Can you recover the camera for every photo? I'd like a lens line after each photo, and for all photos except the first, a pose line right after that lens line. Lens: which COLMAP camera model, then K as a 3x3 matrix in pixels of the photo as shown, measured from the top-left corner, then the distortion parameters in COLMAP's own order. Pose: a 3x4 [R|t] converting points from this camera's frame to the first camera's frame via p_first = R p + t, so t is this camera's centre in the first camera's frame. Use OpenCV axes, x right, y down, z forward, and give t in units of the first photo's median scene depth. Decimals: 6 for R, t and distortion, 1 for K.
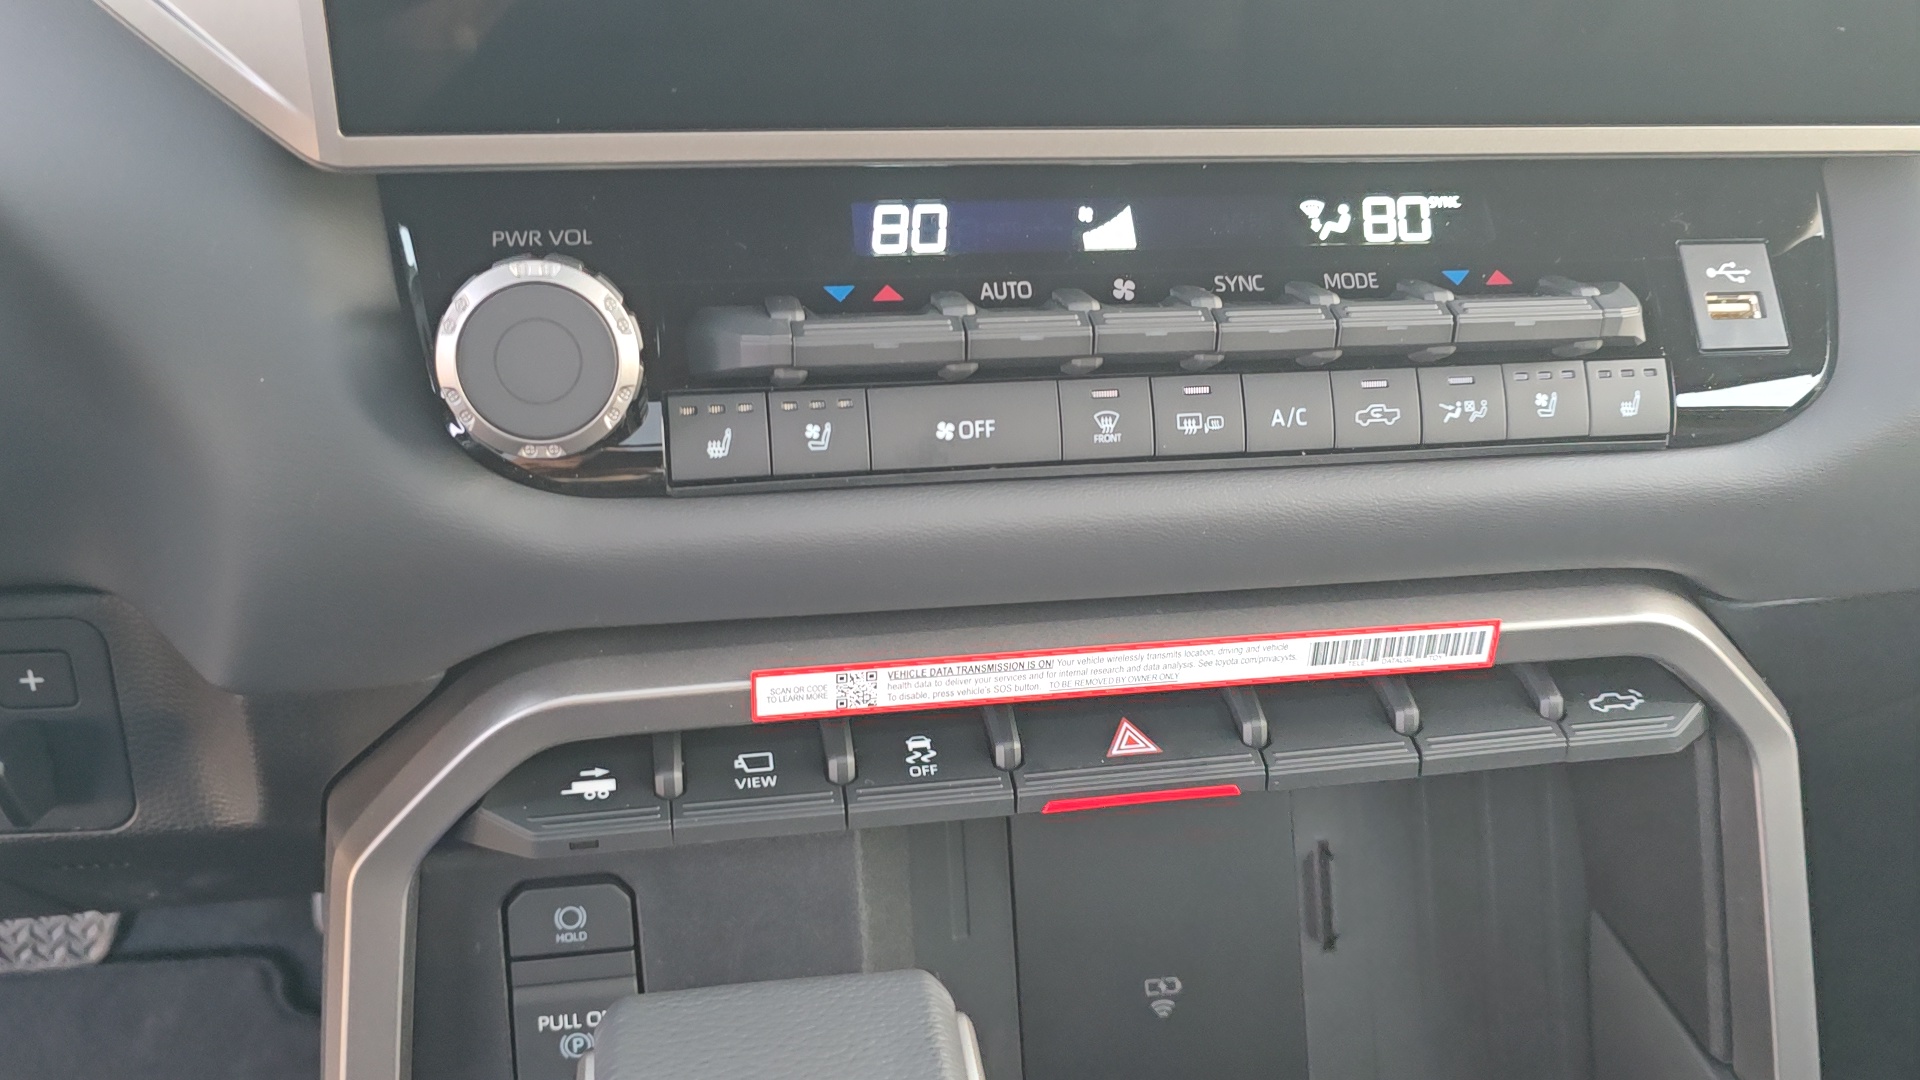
lens RADIAL K [[1594.1, 0, 979.2], [0, 1594.1, 524.7], [0, 0, 1]] dist [-0.003286, -0.000066]
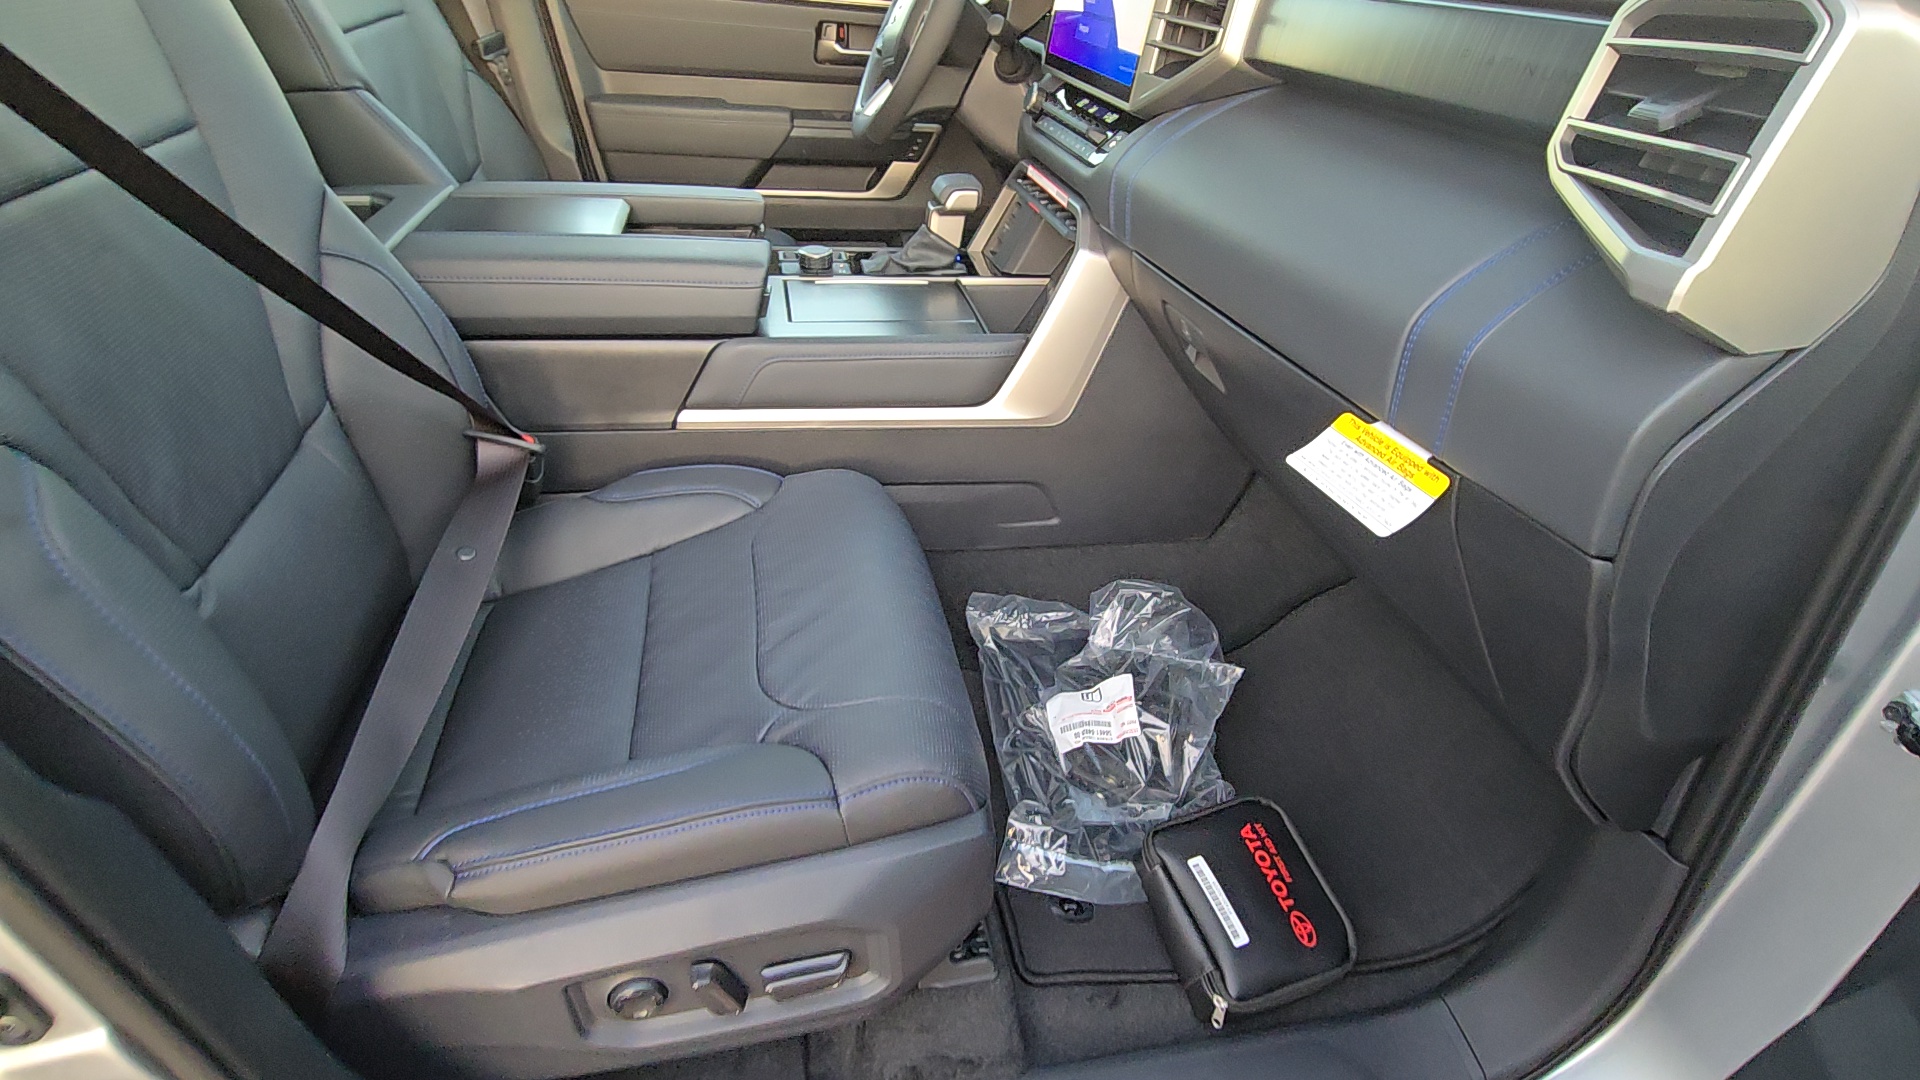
lens RADIAL K [[974.6, 0, 960.0], [0, 974.6, 540.0], [0, 0, 1]] dist [-0.001071, 0.000299]
pose [[0.016146, 0.477138, -0.878680, 3.601704], [-0.596170, 0.710091, 0.374636, -0.117353], [0.802696, 0.517794, 0.295920, 0.416448]]
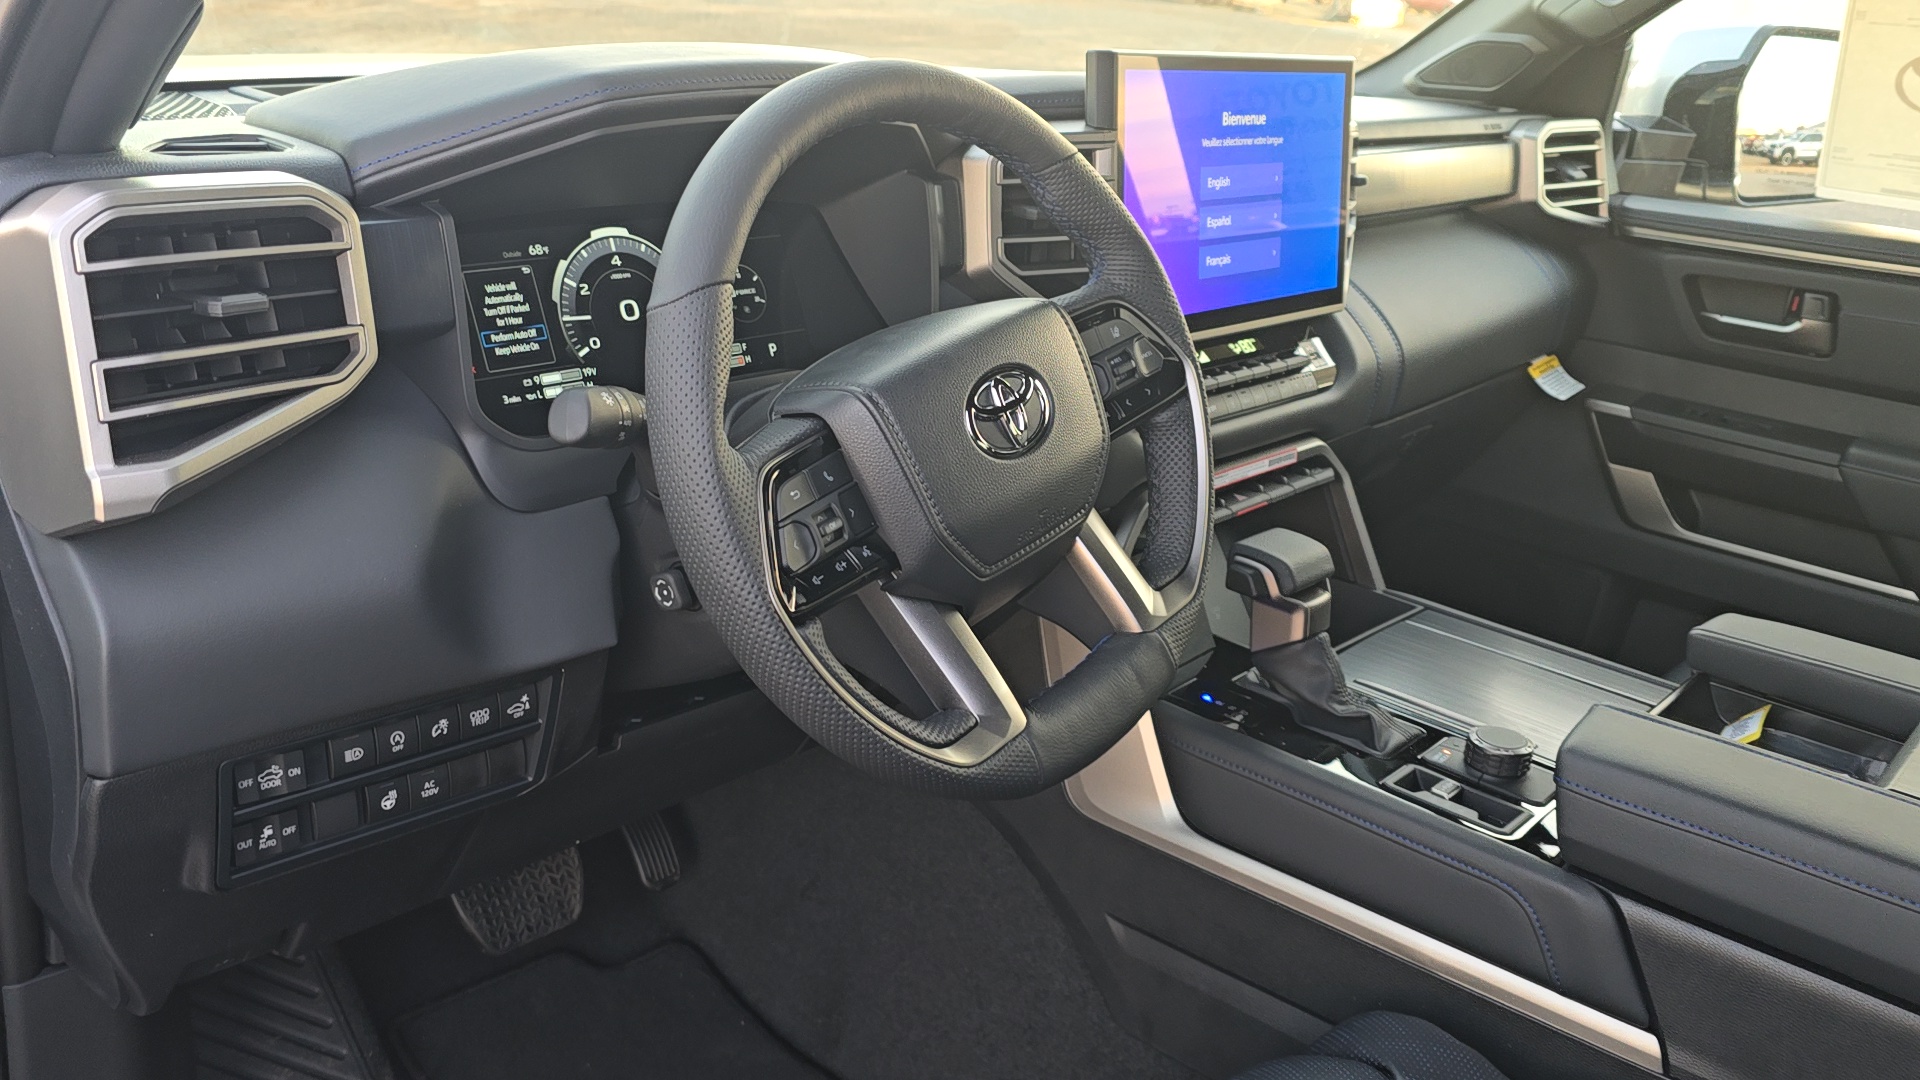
lens RADIAL K [[1594.1, 0, 979.2], [0, 1594.1, 524.7], [0, 0, 1]] dist [-0.003286, -0.000066]
pose [[0.784311, -0.200368, 0.587120, -2.504033], [0.308290, 0.947158, -0.088593, 0.339078], [-0.538344, 0.250488, 0.804638, -1.541389]]
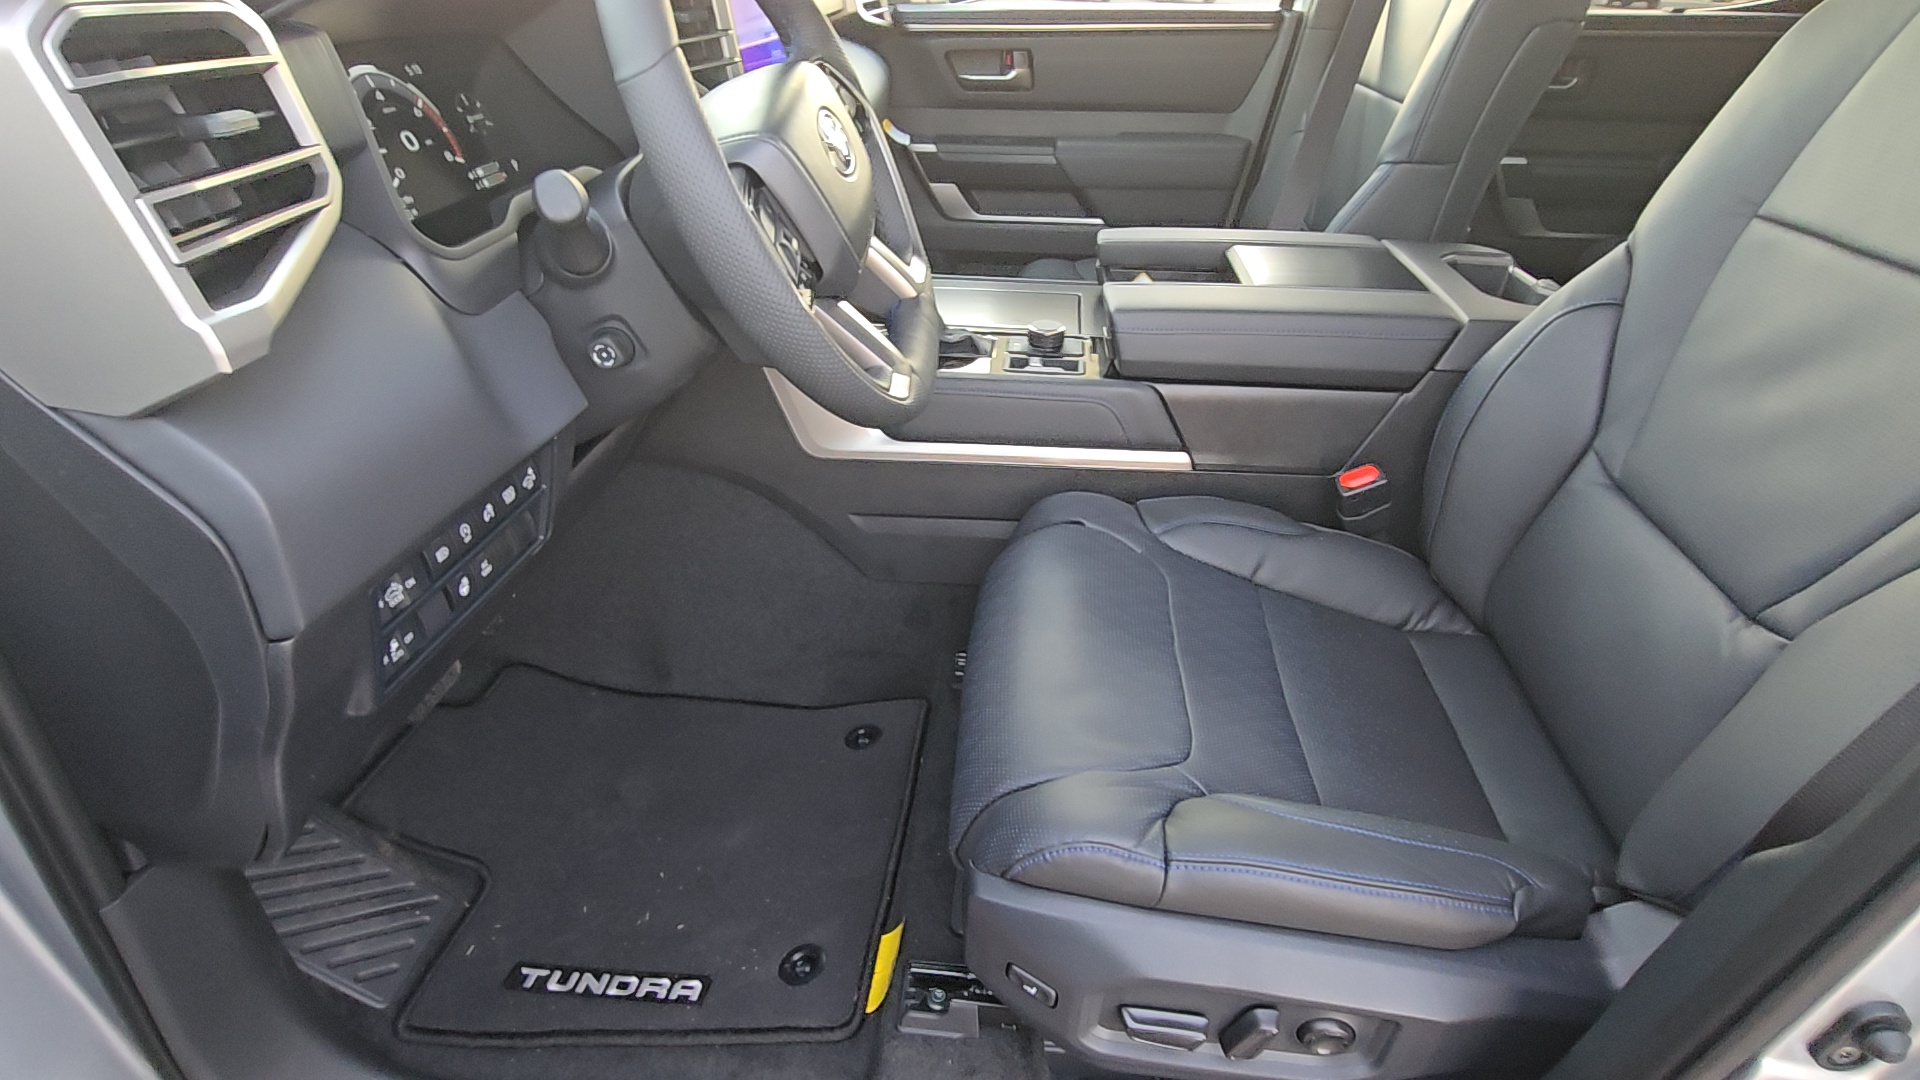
lens RADIAL K [[974.6, 0, 960.0], [0, 974.6, 540.0], [0, 0, 1]] dist [-0.001071, 0.000299]
pose [[0.269355, -0.545779, 0.793456, -2.942957], [0.528055, 0.772709, 0.352249, 0.042287], [-0.805361, 0.324108, 0.496334, -0.602612]]
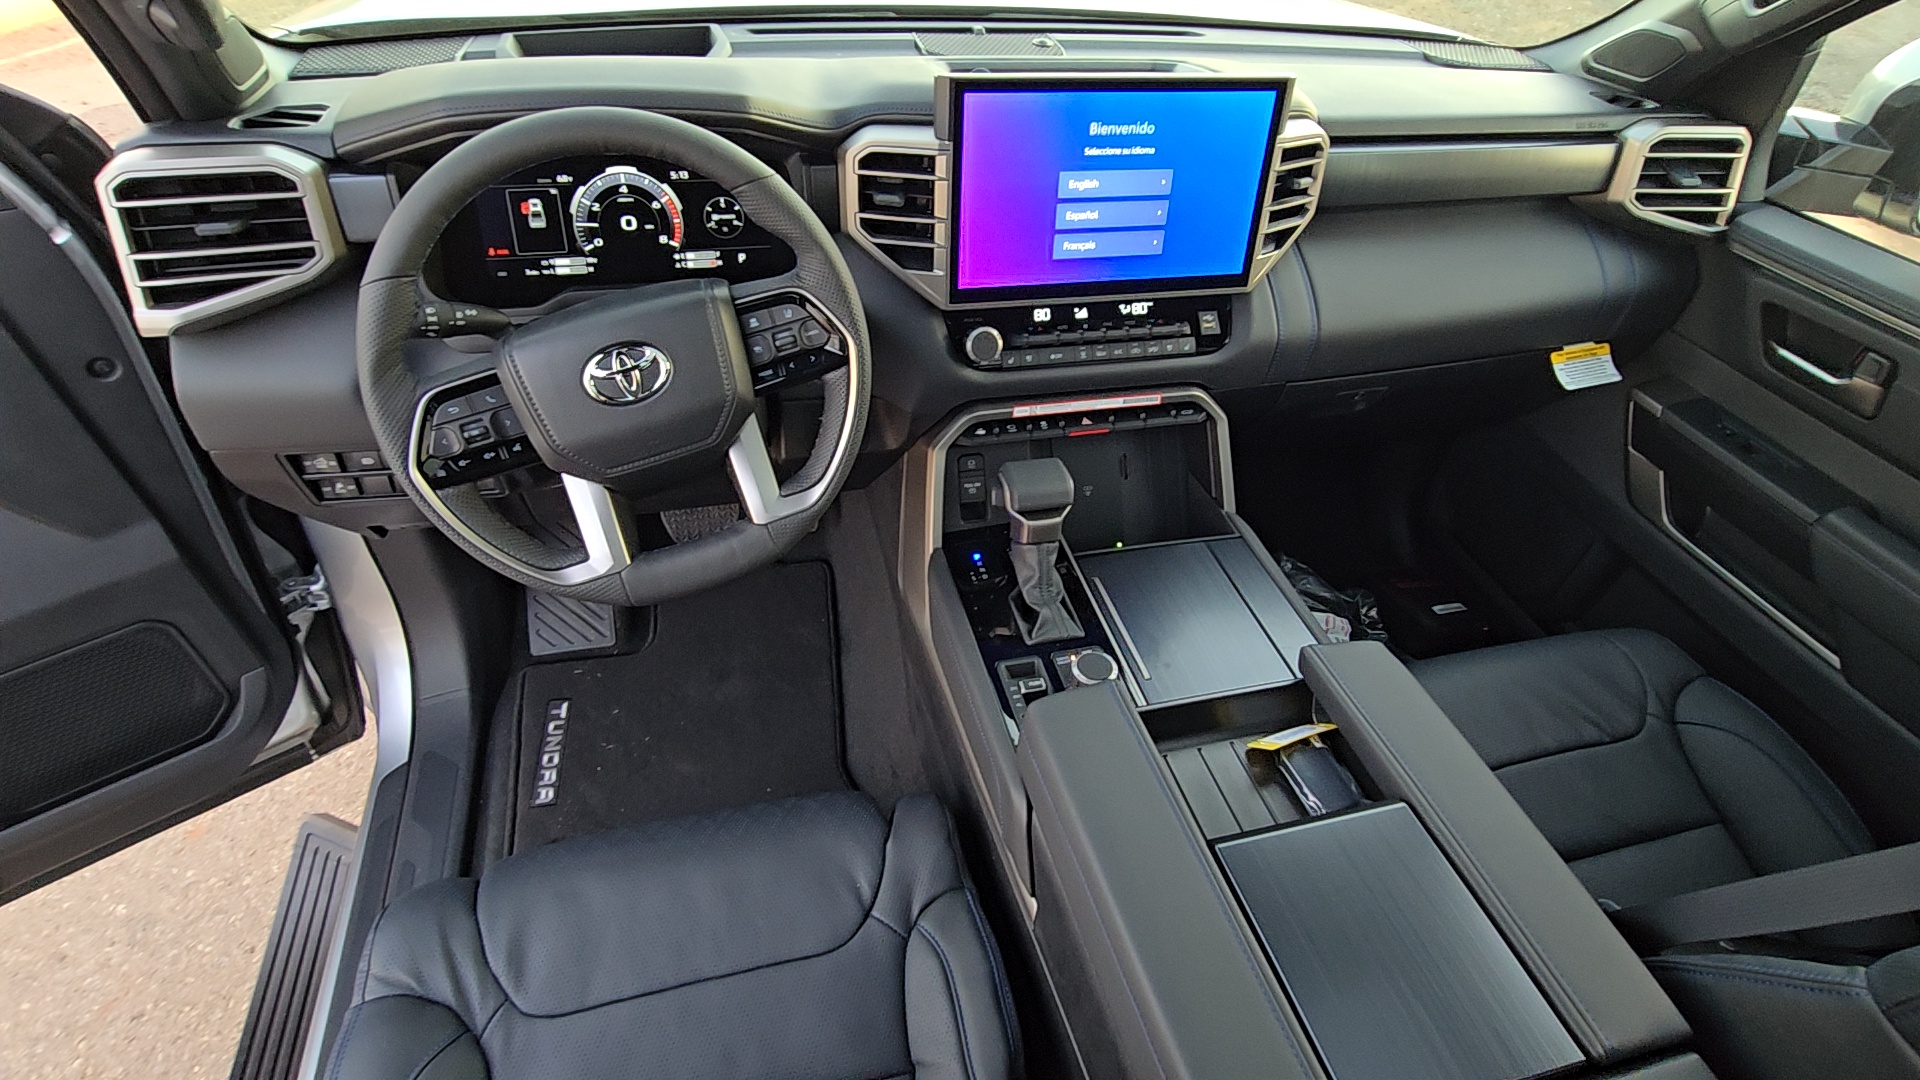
lens RADIAL K [[968.8, 0, 960.0], [0, 968.8, 540.0], [0, 0, 1]] dist [0.005501, 0.001107]
pose [[0.996101, -0.045261, 0.075725, -0.533493], [0.035143, 0.990893, 0.129984, 0.099752], [-0.080919, -0.126816, 0.988620, -1.946595]]
